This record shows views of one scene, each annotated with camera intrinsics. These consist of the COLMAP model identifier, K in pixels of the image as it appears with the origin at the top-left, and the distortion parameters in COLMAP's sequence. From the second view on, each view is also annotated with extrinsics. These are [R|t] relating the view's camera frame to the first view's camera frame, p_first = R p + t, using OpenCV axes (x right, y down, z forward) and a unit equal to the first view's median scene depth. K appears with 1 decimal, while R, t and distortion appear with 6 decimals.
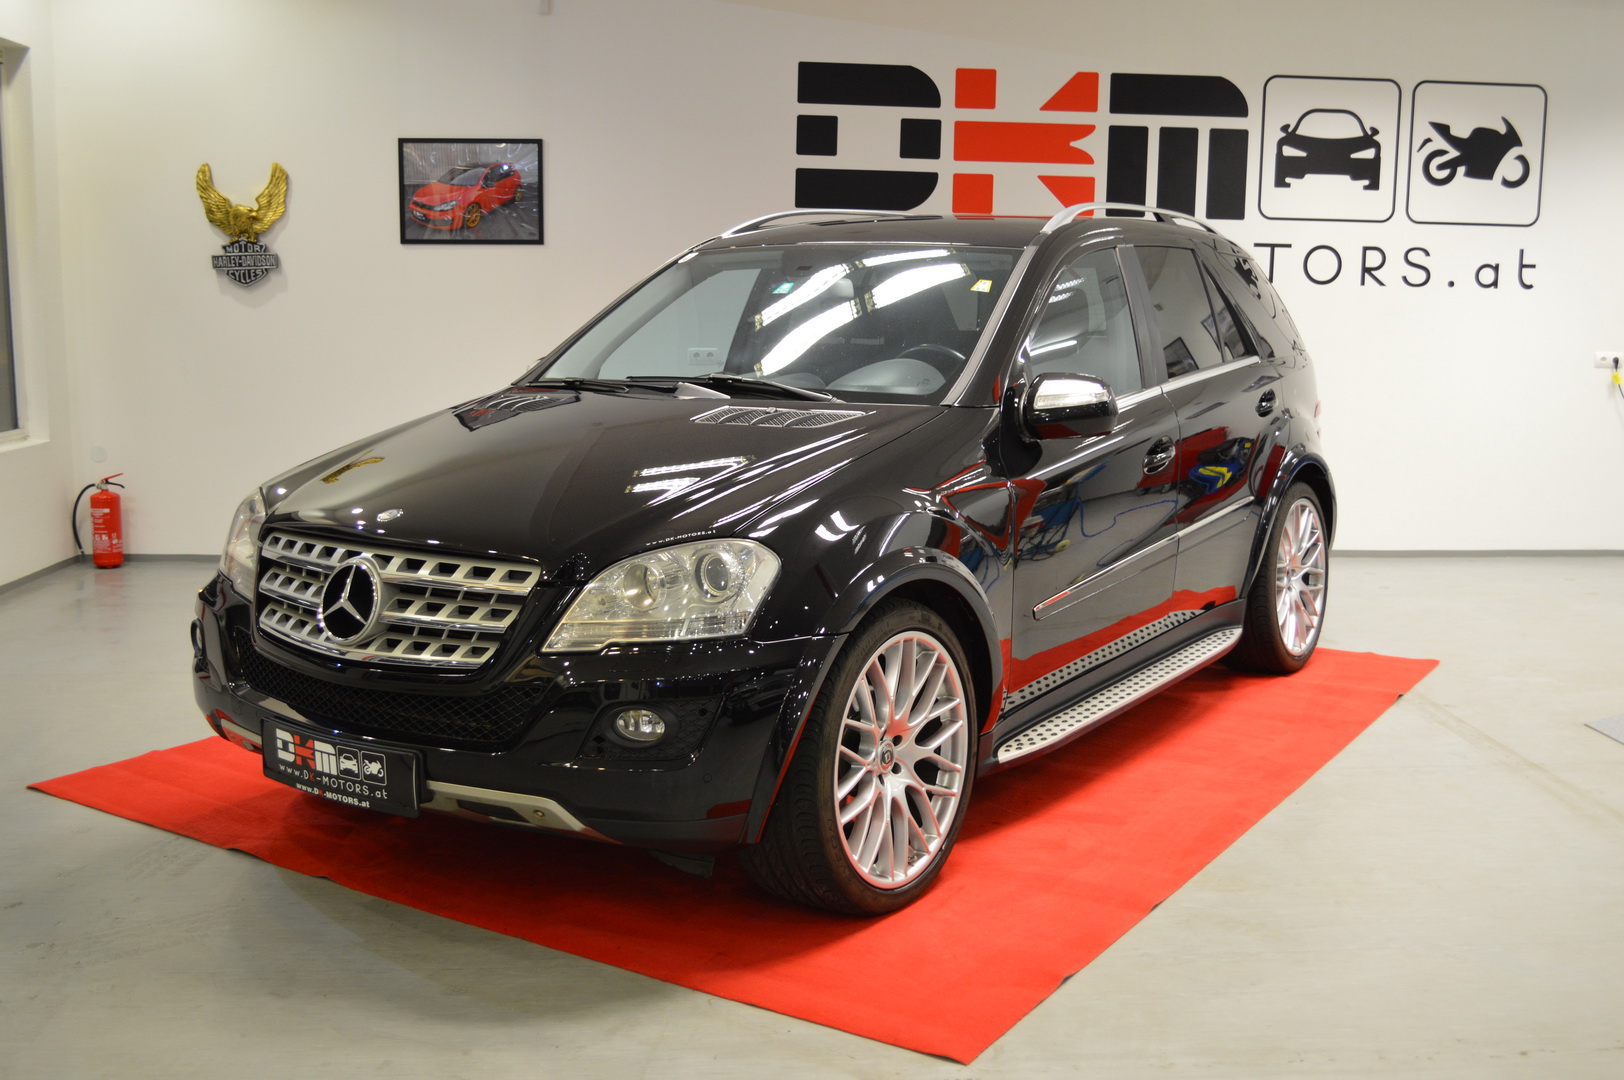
lens RADIAL K [[1751.3, 0, 814.6], [0, 1751.3, 539.7], [0, 0, 1]] dist [-0.028698, 0.000000]
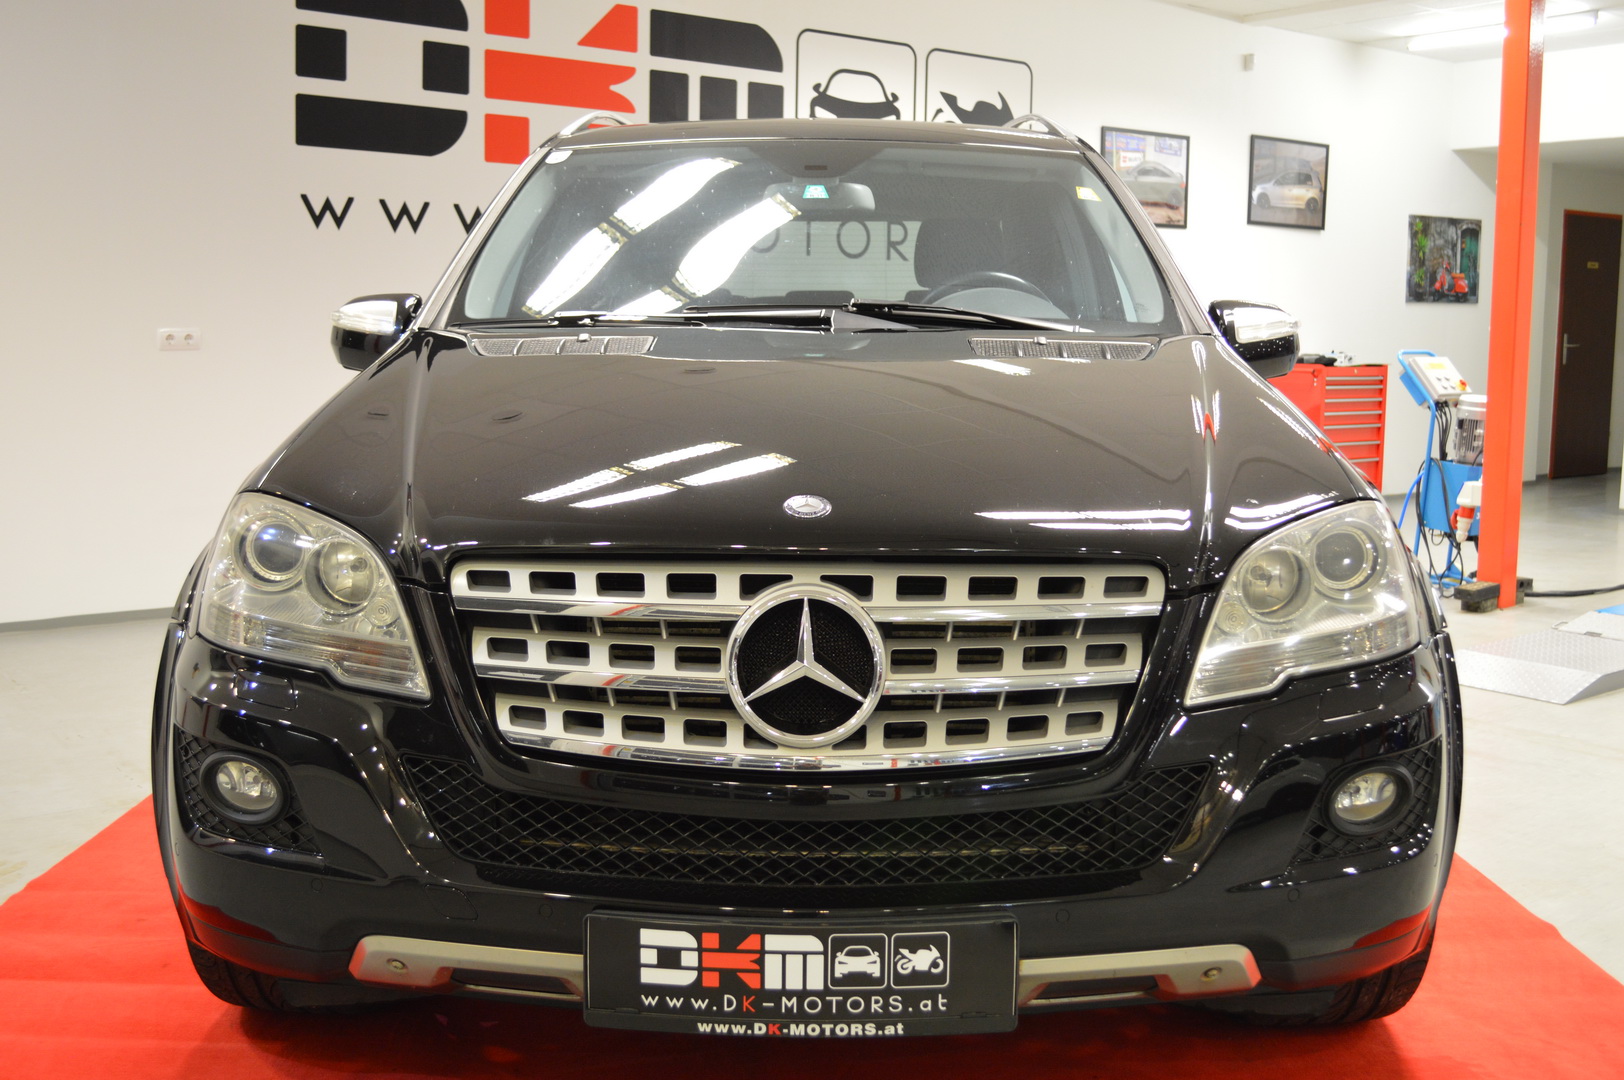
lens RADIAL K [[1751.3, 0, 836.4], [0, 1751.3, 585.6], [0, 0, 1]] dist [-0.028698, 0.000000]
pose [[0.835518, -0.079131, 0.543735, -0.247773], [0.068283, 0.996858, 0.040150, -0.009265], [-0.545204, 0.003582, 0.838296, 0.221161]]
